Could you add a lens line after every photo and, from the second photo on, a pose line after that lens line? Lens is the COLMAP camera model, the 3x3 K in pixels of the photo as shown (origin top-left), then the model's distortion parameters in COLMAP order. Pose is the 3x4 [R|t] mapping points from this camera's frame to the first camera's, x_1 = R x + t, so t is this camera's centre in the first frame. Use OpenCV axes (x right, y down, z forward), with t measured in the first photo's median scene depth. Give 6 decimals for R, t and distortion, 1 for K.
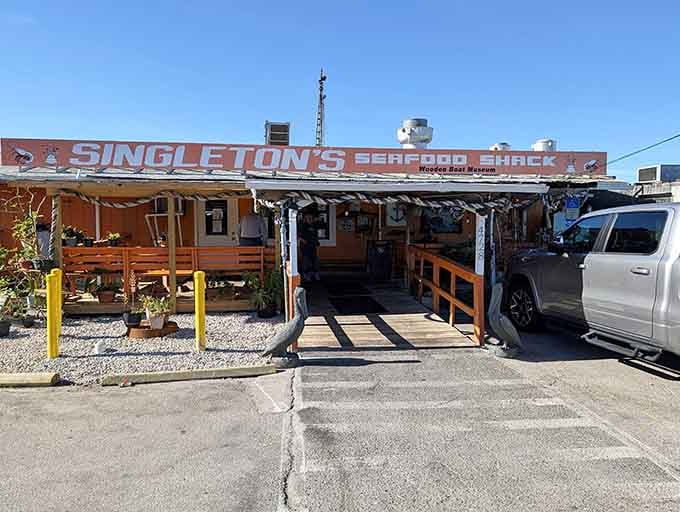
lens RADIAL K [[668.3, 0, 340.0], [0, 668.3, 256.0], [0, 0, 1]] dist [0.008176, 0.003056]
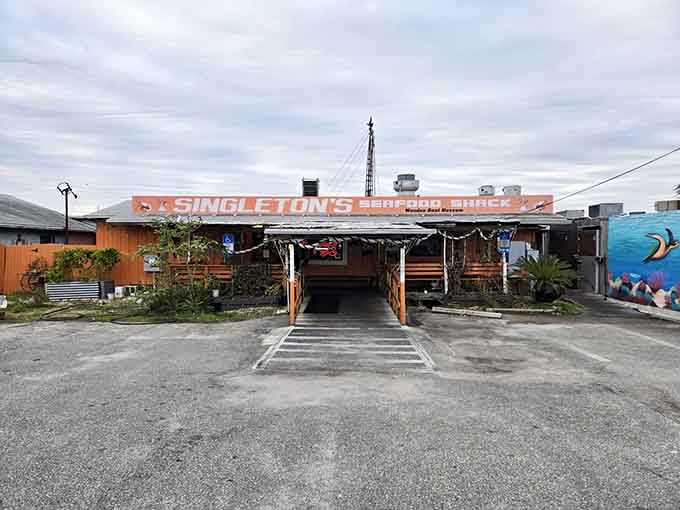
lens RADIAL K [[668.3, 0, 340.0], [0, 668.3, 255.0], [0, 0, 1]] dist [0.008176, 0.003056]
pose [[0.982635, -0.000028, -0.185550, 0.251599], [-0.004089, 0.999754, -0.021804, -0.004801], [0.185505, 0.022184, 0.982393, -0.427140]]
